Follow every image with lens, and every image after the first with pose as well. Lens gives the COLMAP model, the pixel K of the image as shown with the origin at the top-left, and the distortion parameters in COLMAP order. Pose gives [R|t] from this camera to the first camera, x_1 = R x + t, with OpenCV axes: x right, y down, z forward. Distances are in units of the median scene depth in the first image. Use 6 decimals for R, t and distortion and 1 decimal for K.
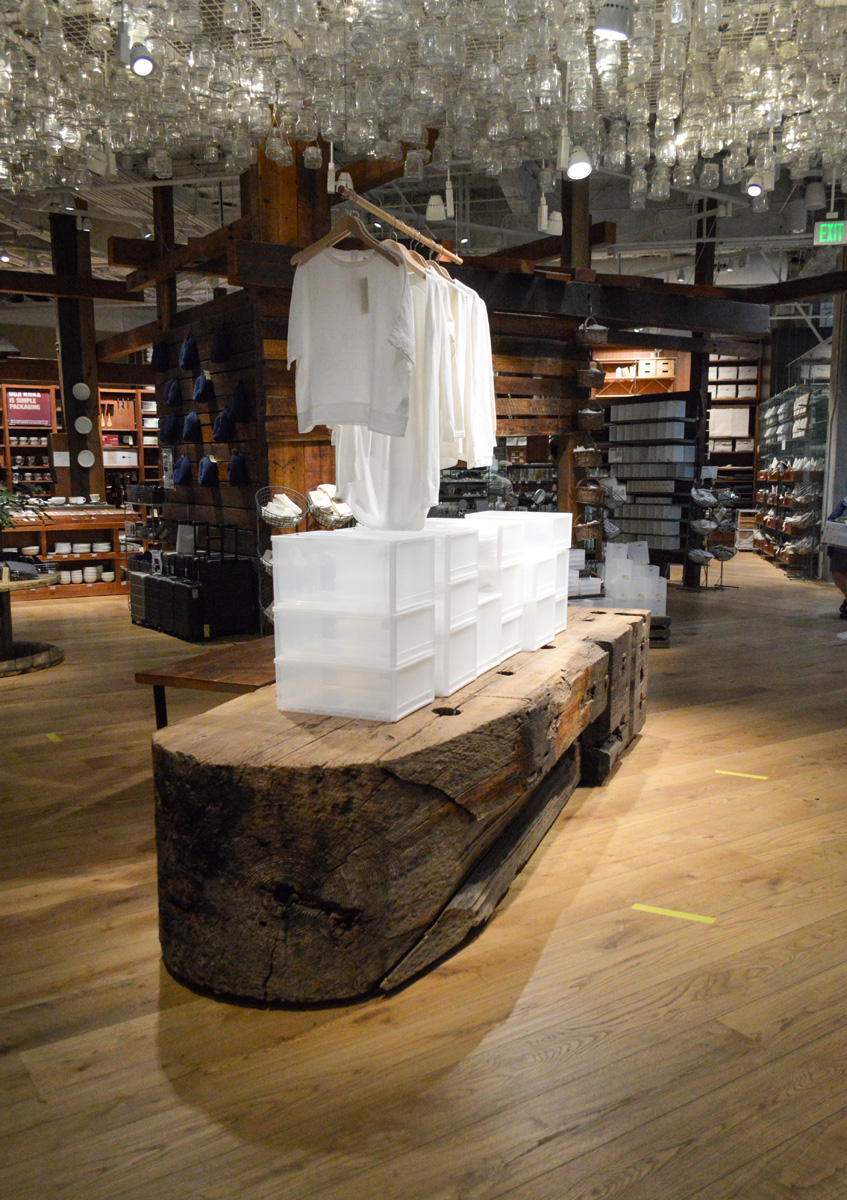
lens RADIAL K [[981.3, 0, 425.2], [0, 981.3, 602.7], [0, 0, 1]] dist [-0.012585, -0.000874]
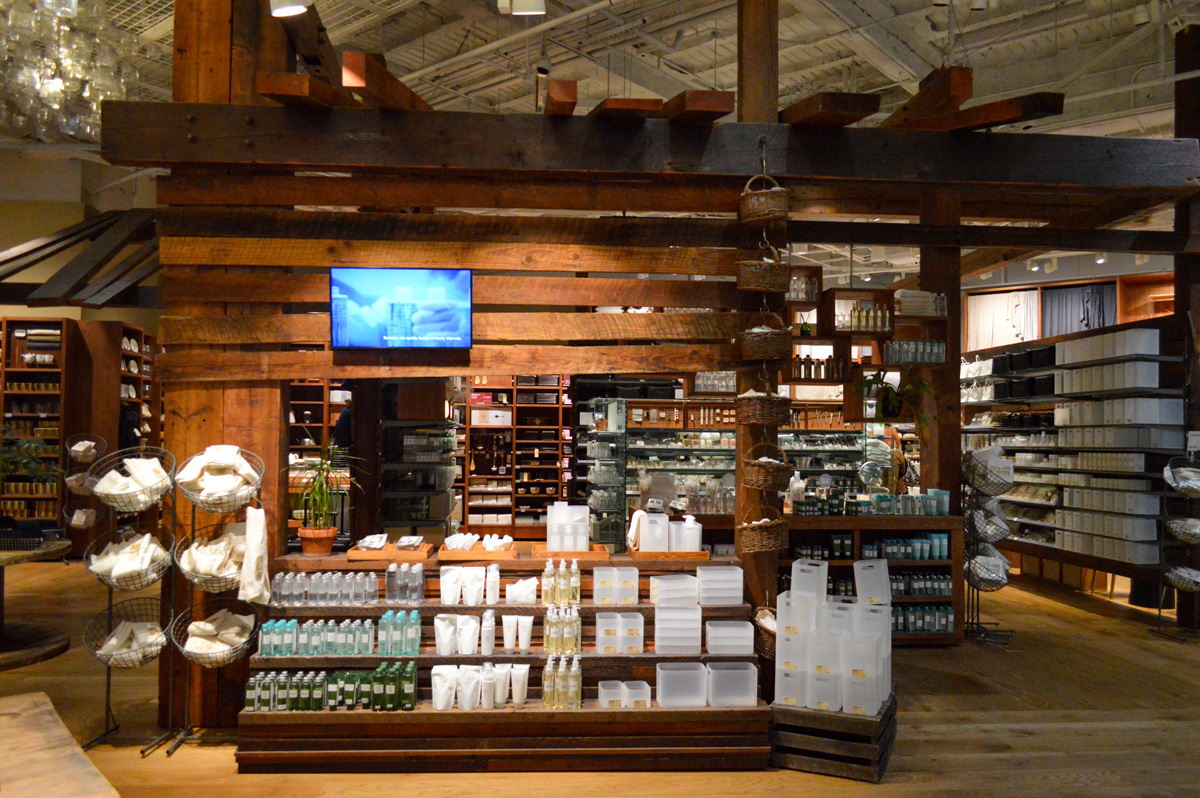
lens RADIAL K [[932.8, 0, 598.6], [0, 932.8, 397.6], [0, 0, 1]] dist [0.000094, -0.002315]
pose [[0.887100, -0.006748, -0.461529, 0.219245], [-0.073865, 0.984932, -0.156376, -0.040147], [0.455629, 0.172812, 0.873234, 0.309692]]
